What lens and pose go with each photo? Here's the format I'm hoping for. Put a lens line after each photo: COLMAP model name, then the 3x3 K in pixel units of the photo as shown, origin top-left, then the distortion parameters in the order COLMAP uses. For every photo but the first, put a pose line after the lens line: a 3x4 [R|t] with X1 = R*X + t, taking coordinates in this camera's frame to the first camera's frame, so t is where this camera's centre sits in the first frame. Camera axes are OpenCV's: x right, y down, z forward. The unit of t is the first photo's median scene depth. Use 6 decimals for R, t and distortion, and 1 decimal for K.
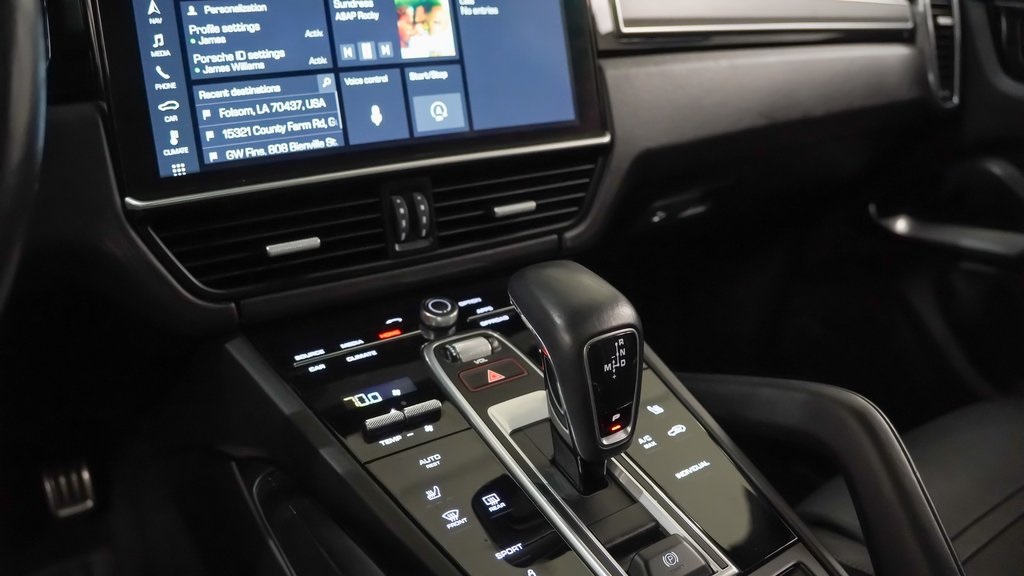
lens RADIAL K [[831.3, 0, 504.1], [0, 831.3, 283.7], [0, 0, 1]] dist [-0.168933, 0.034589]
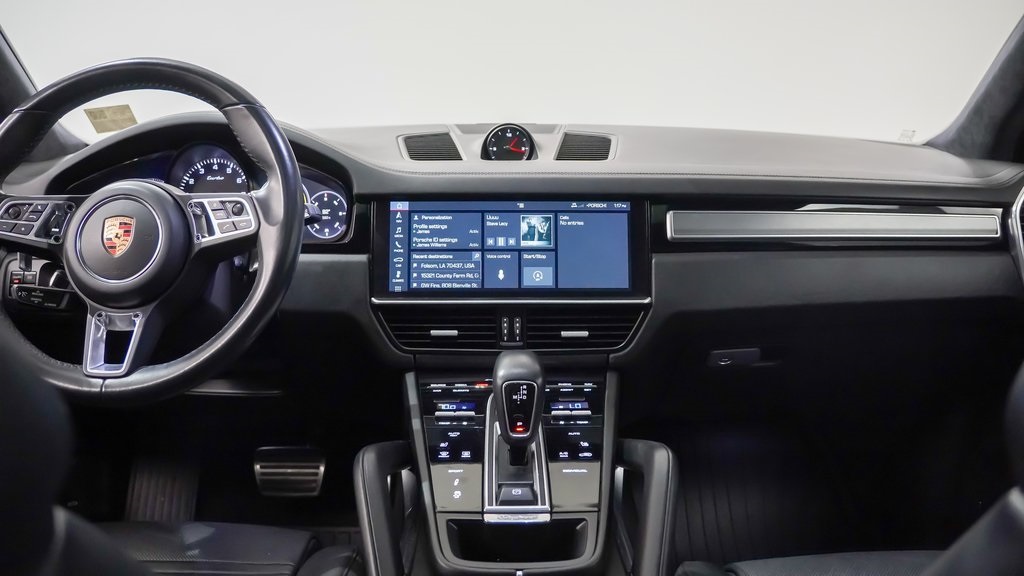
lens RADIAL K [[868.8, 0, 511.7], [0, 868.8, 290.7], [0, 0, 1]] dist [-0.136165, 0.018322]
pose [[0.826548, 0.086608, -0.556163, 1.050359], [-0.193472, 0.971602, -0.136229, 0.111733], [0.528571, 0.220202, 0.819832, -0.689232]]
